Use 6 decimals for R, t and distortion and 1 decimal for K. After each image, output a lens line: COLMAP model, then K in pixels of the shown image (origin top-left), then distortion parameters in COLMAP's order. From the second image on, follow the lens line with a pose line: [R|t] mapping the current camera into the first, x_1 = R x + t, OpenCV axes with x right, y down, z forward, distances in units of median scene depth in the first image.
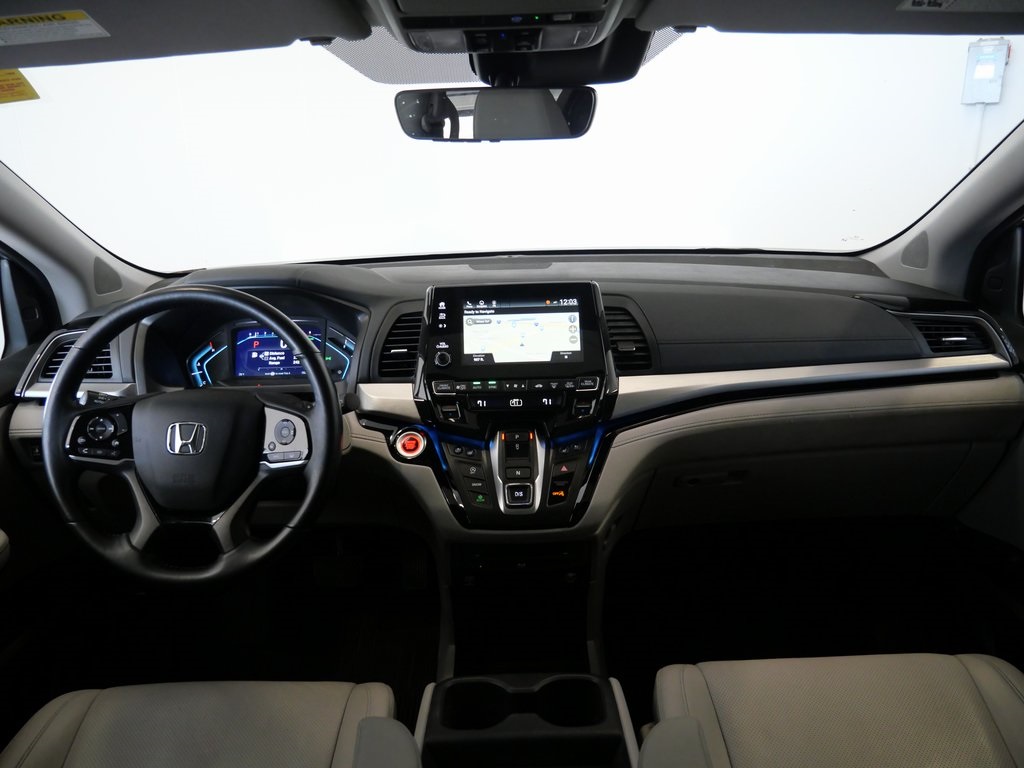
lens RADIAL K [[775.9, 0, 509.0], [0, 775.9, 390.8], [0, 0, 1]] dist [-0.039367, 0.017584]
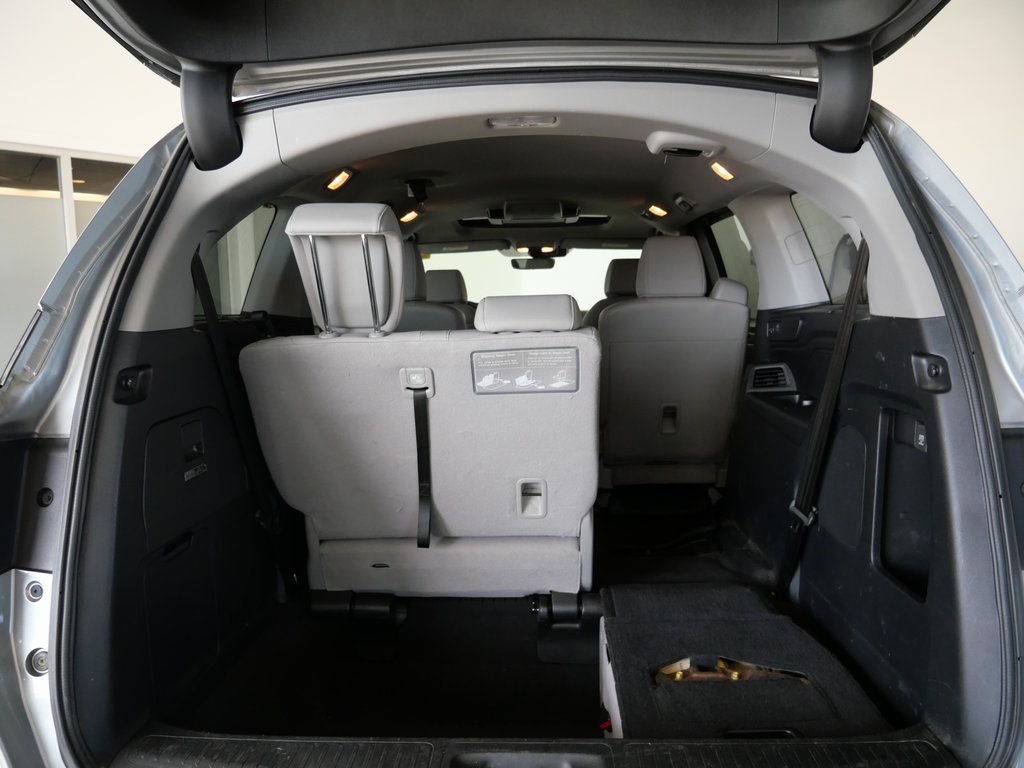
lens RADIAL K [[775.9, 0, 510.0], [0, 775.9, 383.1], [0, 0, 1]] dist [-0.039367, 0.017584]
pose [[0.998842, 0.016470, -0.045211, 0.052235], [-0.025532, 0.977823, -0.207871, 1.051167], [0.040784, 0.208784, 0.977111, -2.723889]]
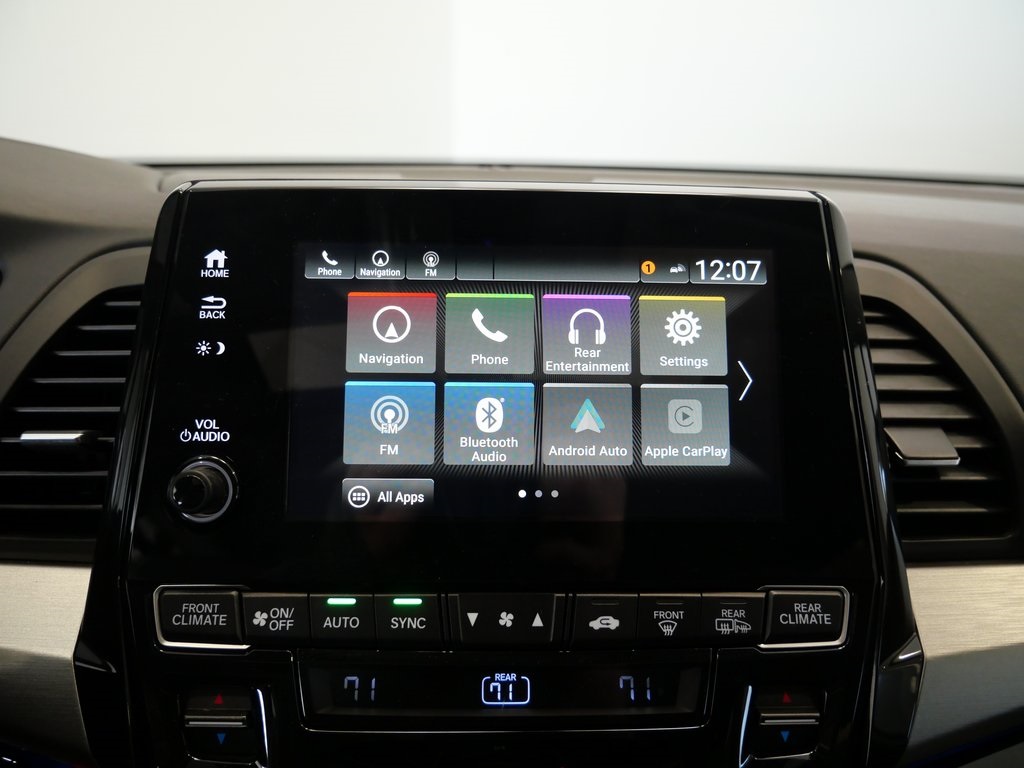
lens RADIAL K [[775.9, 0, 512.9], [0, 775.9, 386.2], [0, 0, 1]] dist [-0.039367, 0.017584]
pose [[0.998638, 0.037980, 0.035786, -0.000556], [-0.039416, 0.998409, 0.040317, -0.085188], [-0.034198, -0.041673, 0.998546, 0.757082]]
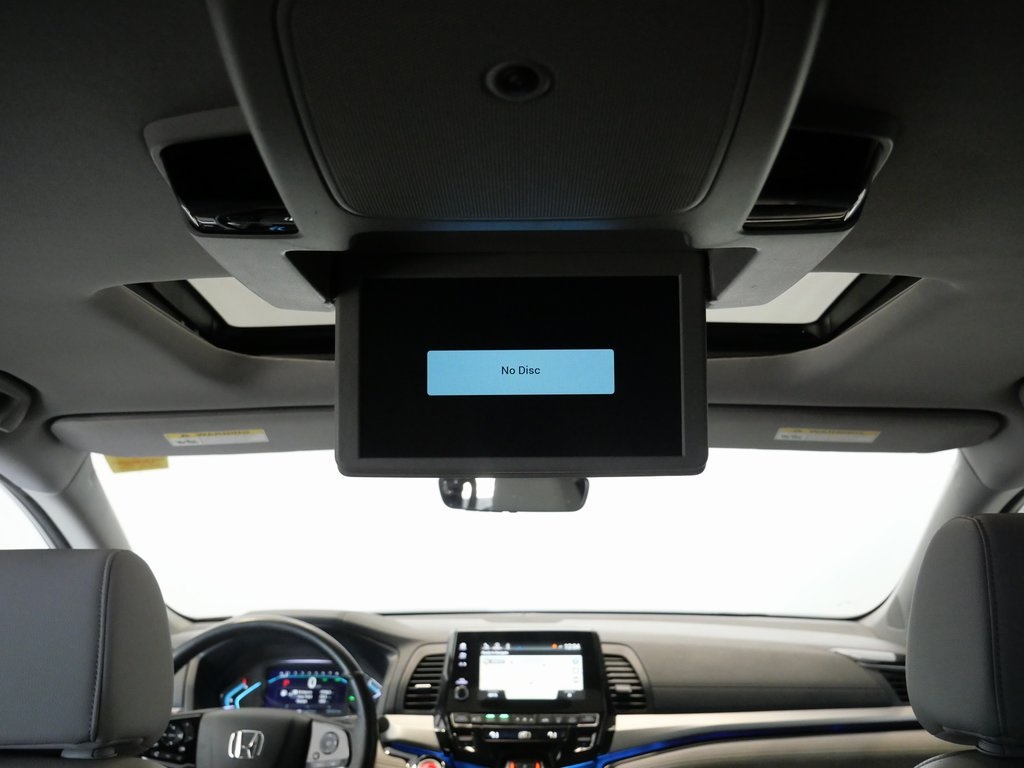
lens RADIAL K [[1010.2, 0, 513.6], [0, 1010.2, 379.2], [0, 0, 1]] dist [-0.027550, 0.000000]
pose [[0.999536, 0.024654, -0.017896, 0.006388], [-0.029855, 0.909659, -0.414282, 0.149226], [0.006066, 0.414624, 0.909973, -0.536246]]
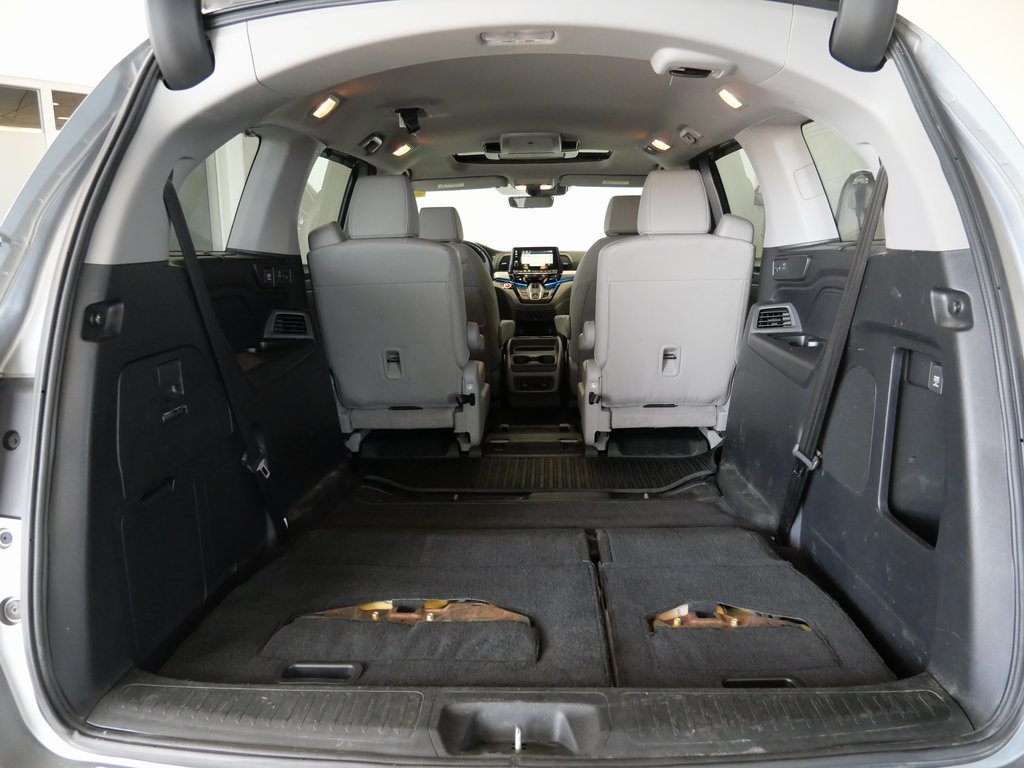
lens RADIAL K [[775.9, 0, 511.1], [0, 775.9, 386.7], [0, 0, 1]] dist [-0.039367, 0.017584]
pose [[0.998940, 0.021337, -0.040796, 0.056872], [-0.026582, 0.990802, -0.132682, 1.048167], [0.037590, 0.133626, 0.990319, -2.662740]]
